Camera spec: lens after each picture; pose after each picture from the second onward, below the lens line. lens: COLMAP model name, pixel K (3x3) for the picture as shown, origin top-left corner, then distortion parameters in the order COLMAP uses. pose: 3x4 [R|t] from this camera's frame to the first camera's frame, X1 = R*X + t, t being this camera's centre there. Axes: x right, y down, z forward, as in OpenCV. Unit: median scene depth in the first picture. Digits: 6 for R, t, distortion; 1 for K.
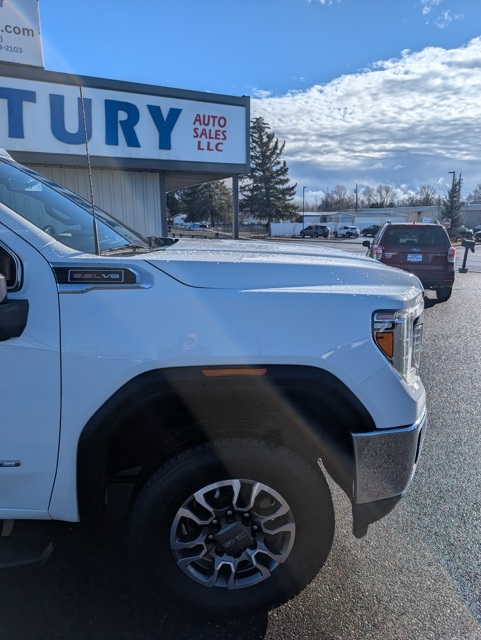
lens RADIAL K [[468.1, 0, 245.6], [0, 468.1, 322.3], [0, 0, 1]] dist [0.013990, 0.000052]
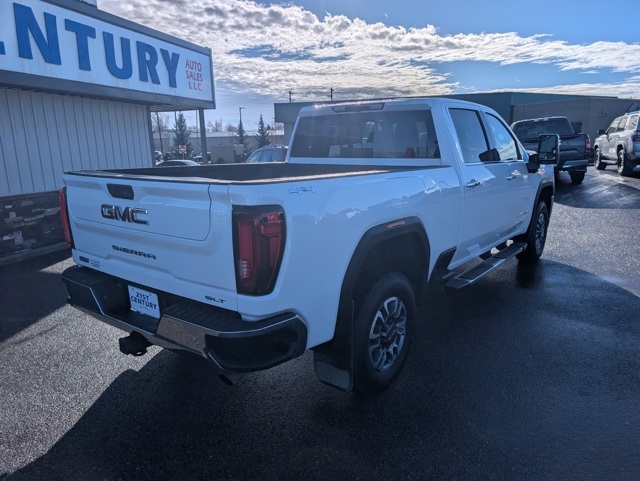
lens RADIAL K [[451.2, 0, 323.0], [0, 451.2, 241.0], [0, 0, 1]] dist [0.051945, -0.050079]
pose [[0.692897, -0.168460, 0.701082, -0.807892], [0.177069, 0.982304, 0.061032, 0.010752], [-0.698957, 0.081851, 0.710464, -0.051696]]
